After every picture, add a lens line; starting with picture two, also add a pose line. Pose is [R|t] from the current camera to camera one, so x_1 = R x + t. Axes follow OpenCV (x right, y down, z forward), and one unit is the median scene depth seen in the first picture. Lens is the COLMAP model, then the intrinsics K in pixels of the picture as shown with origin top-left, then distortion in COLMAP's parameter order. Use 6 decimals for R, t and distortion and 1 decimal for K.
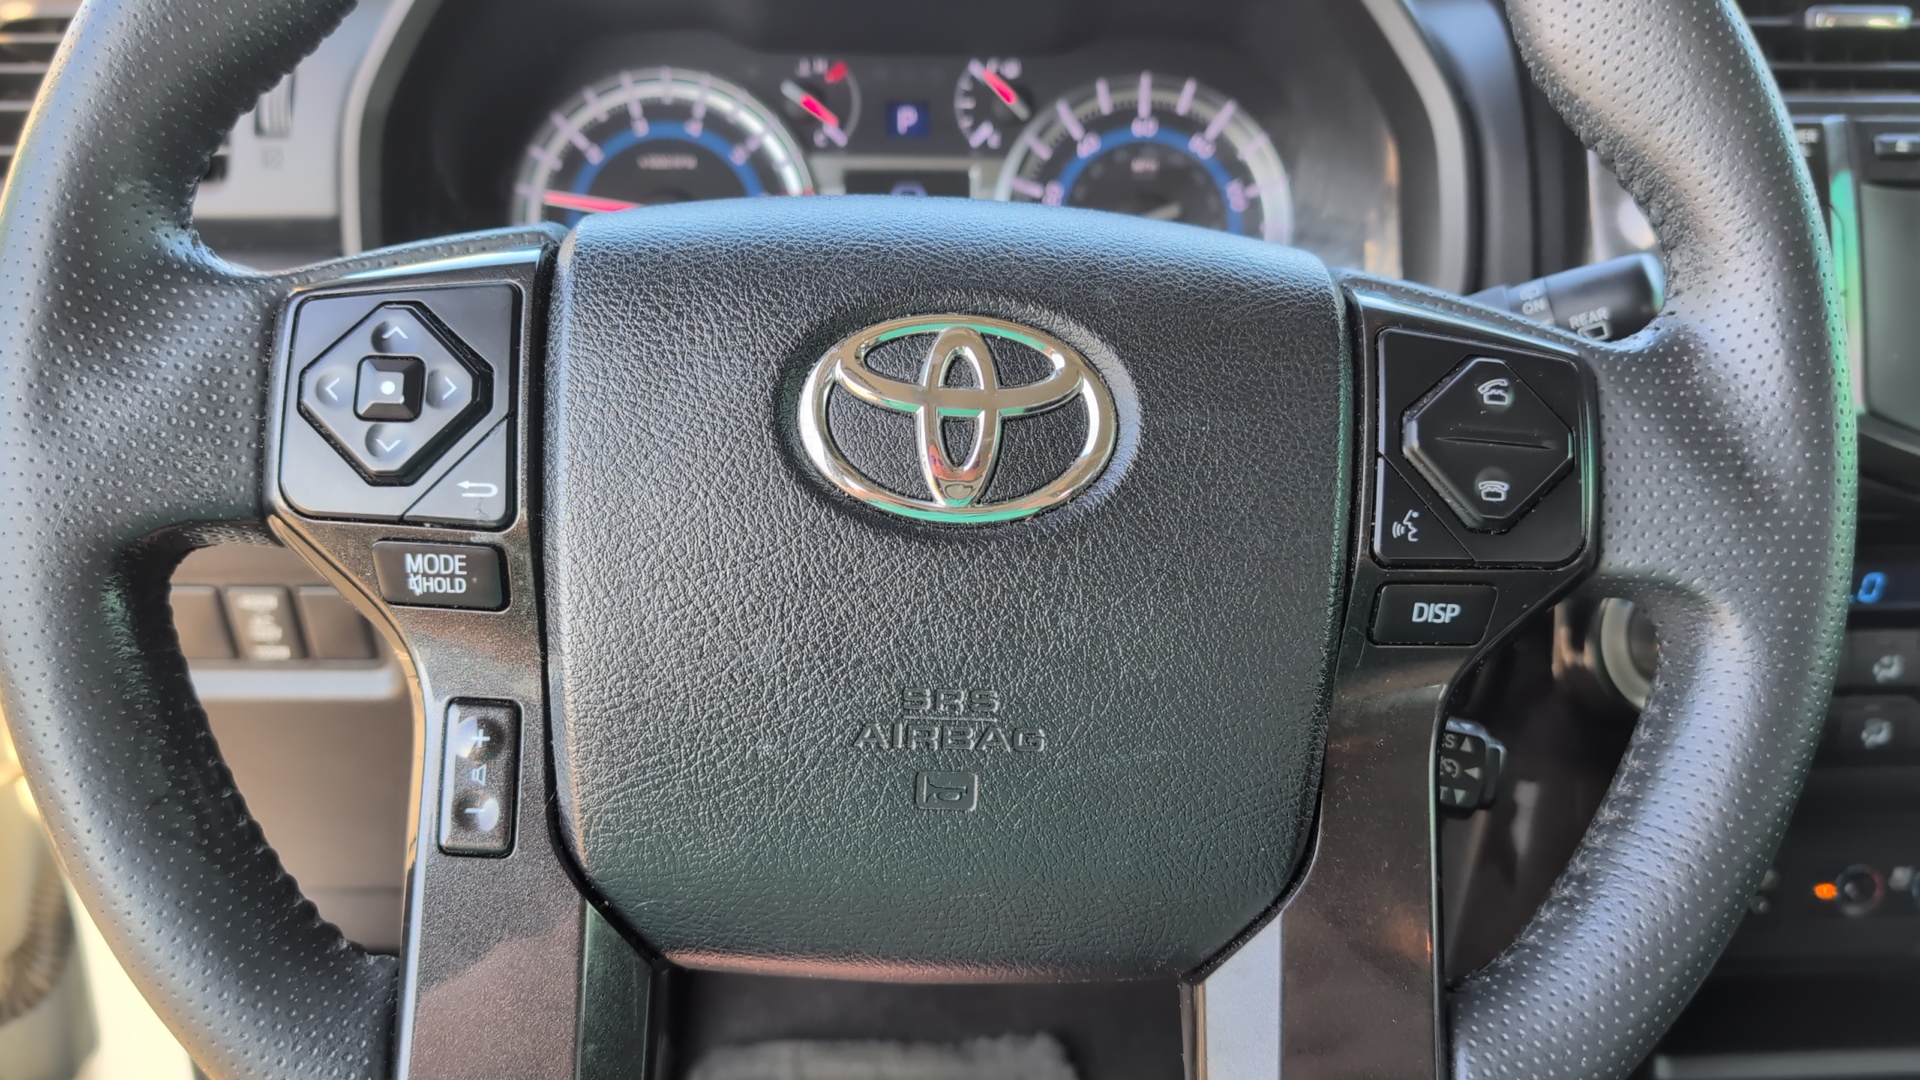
lens RADIAL K [[1612.7, 0, 962.2], [0, 1612.7, 549.6], [0, 0, 1]] dist [0.016131, -0.005089]
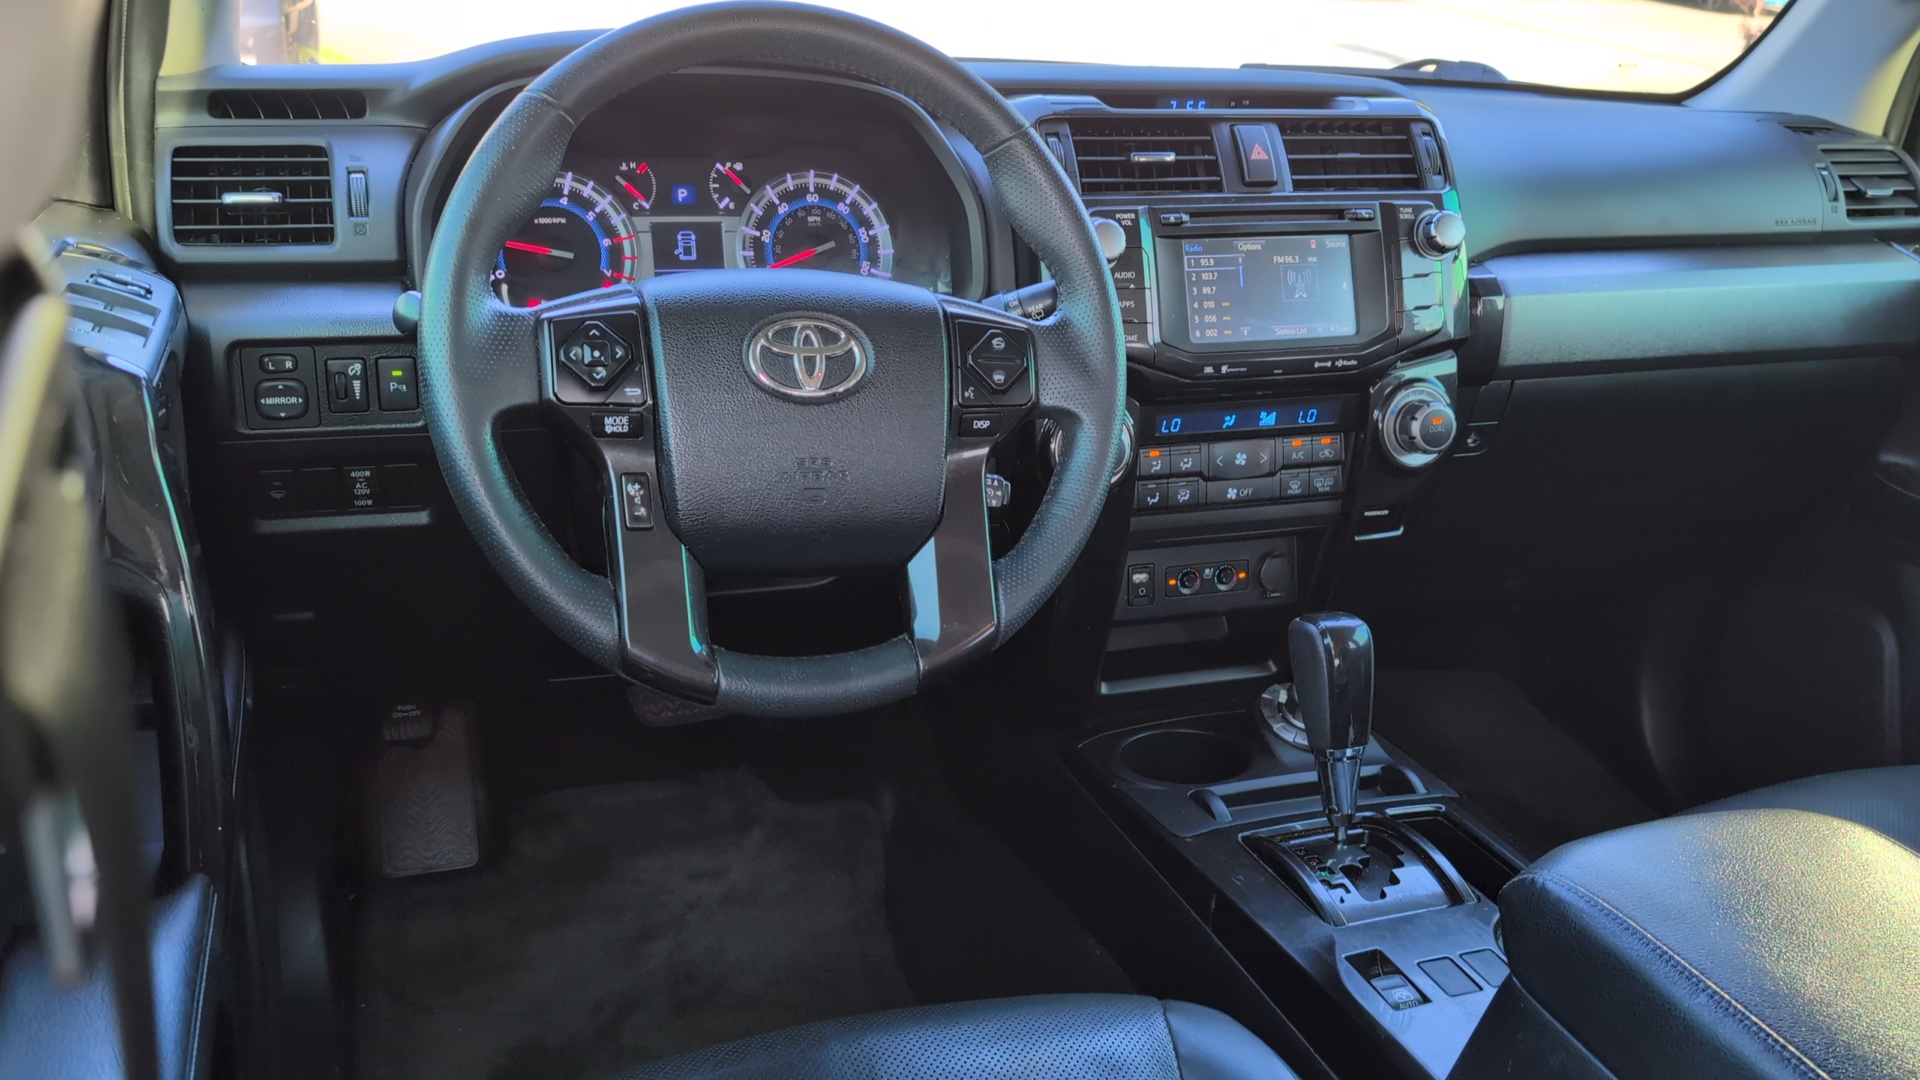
lens RADIAL K [[1612.7, 0, 962.2], [0, 1612.7, 549.6], [0, 0, 1]] dist [0.016131, -0.005089]
pose [[0.958837, -0.065966, 0.276190, -0.262384], [0.055531, 0.997422, 0.045443, 0.064798], [-0.278475, -0.028235, 0.960028, -0.837770]]
